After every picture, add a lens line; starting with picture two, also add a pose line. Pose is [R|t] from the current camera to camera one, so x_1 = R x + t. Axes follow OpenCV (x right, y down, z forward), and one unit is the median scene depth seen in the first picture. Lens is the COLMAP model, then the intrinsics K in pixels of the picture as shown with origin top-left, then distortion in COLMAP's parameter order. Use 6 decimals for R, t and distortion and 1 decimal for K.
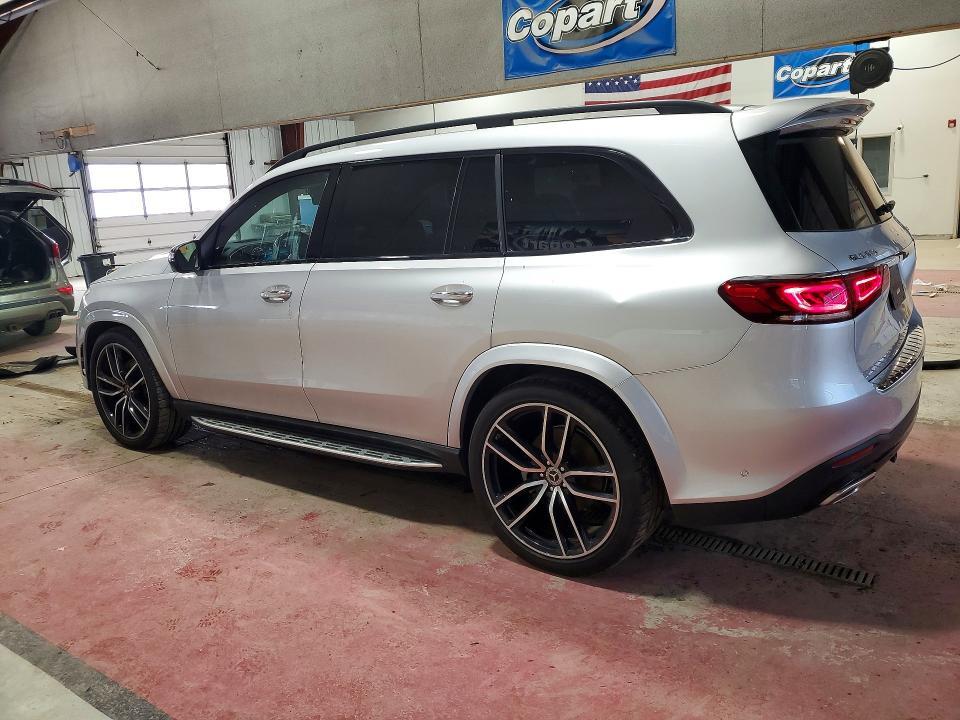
lens RADIAL K [[749.0, 0, 481.1], [0, 749.0, 350.8], [0, 0, 1]] dist [0.001489, 0.028251]
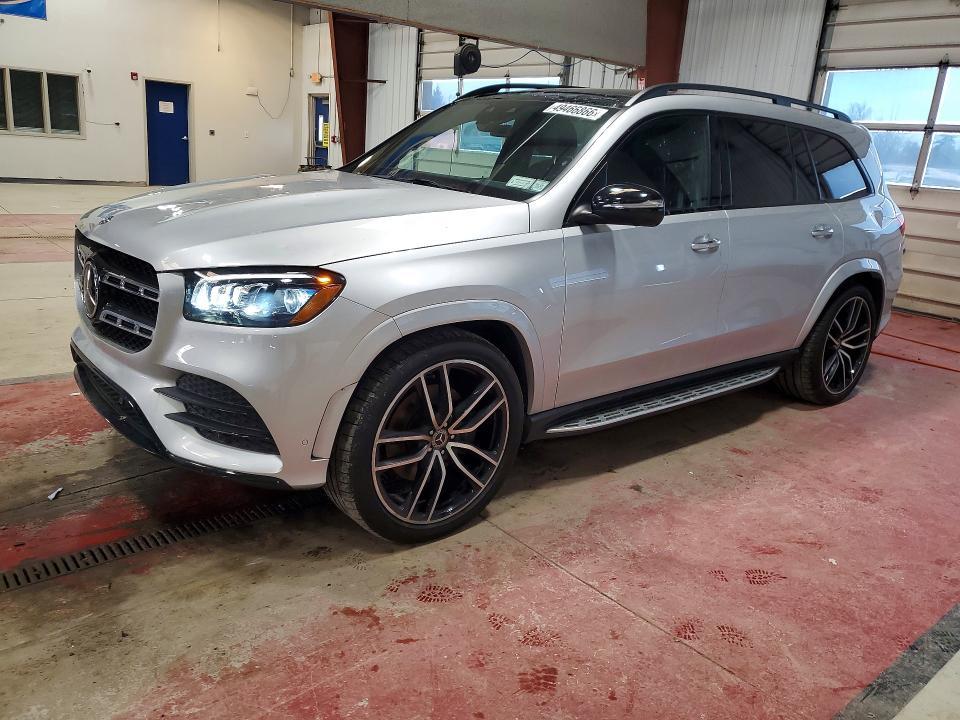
lens RADIAL K [[749.0, 0, 479.0], [0, 749.0, 360.6], [0, 0, 1]] dist [0.001489, 0.028251]
pose [[0.243346, -0.199714, 0.949156, -1.274276], [0.119694, 0.977276, 0.174944, -0.133268], [-0.962526, 0.071037, 0.261720, 1.042708]]
